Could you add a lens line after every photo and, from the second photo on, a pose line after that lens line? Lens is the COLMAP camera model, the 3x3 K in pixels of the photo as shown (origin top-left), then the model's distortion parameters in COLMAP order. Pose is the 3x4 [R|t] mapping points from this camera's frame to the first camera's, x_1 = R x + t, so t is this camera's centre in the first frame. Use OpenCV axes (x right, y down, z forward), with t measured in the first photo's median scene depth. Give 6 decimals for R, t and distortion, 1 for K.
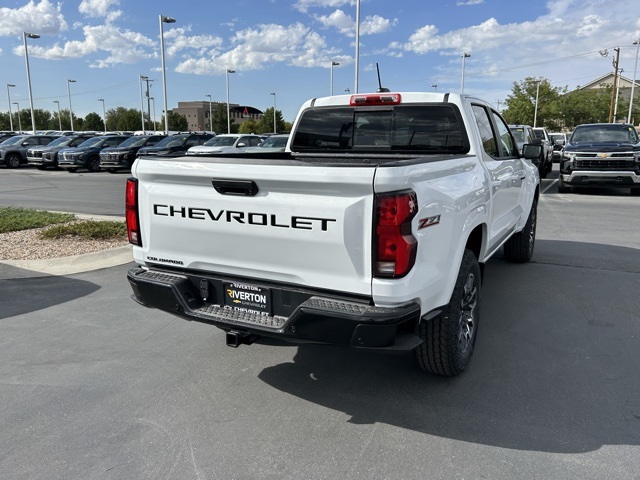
lens RADIAL K [[527.6, 0, 323.7], [0, 527.6, 239.8], [0, 0, 1]] dist [0.048348, -0.048566]
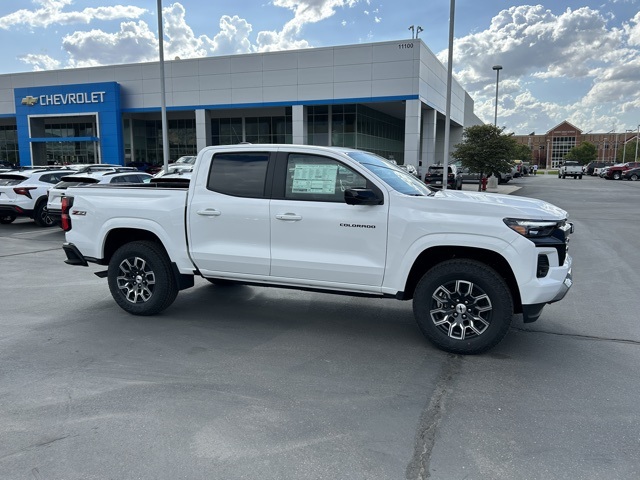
lens RADIAL K [[527.6, 0, 323.7], [0, 527.6, 239.8], [0, 0, 1]] dist [0.048348, -0.048566]
pose [[0.096892, 0.134532, -0.986161, 1.804585], [-0.188426, 0.975384, 0.114548, -0.267646], [0.977296, 0.174719, 0.119857, 1.244885]]
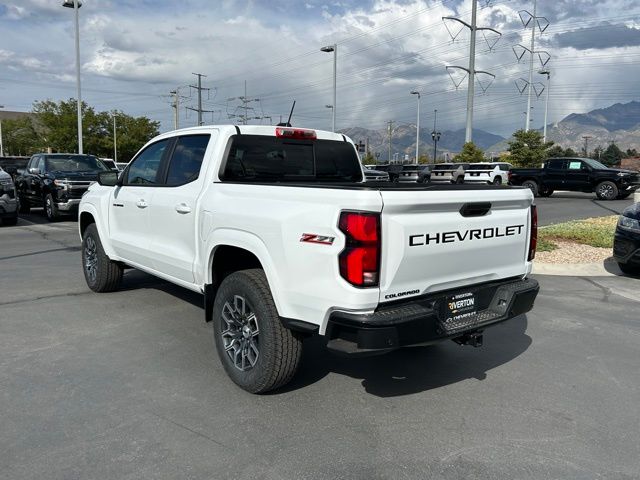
lens RADIAL K [[527.6, 0, 323.7], [0, 527.6, 239.8], [0, 0, 1]] dist [0.048348, -0.048566]
pose [[0.395357, -0.114586, 0.911352, -0.989973], [0.162293, 0.985292, 0.053478, -0.107489], [-0.904076, 0.126763, 0.408138, 0.593824]]
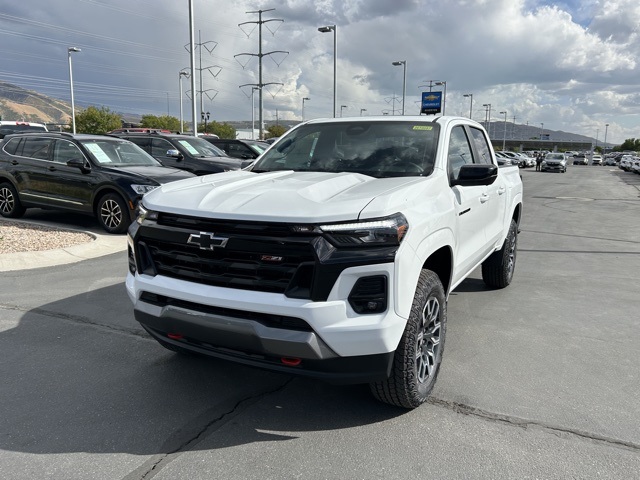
lens RADIAL K [[527.6, 0, 323.7], [0, 527.6, 239.8], [0, 0, 1]] dist [0.048348, -0.048566]
pose [[-0.999529, -0.017543, -0.025193, 0.432259], [-0.025184, 0.937854, 0.346115, -0.518923], [0.017556, 0.346586, -0.937854, 2.684820]]
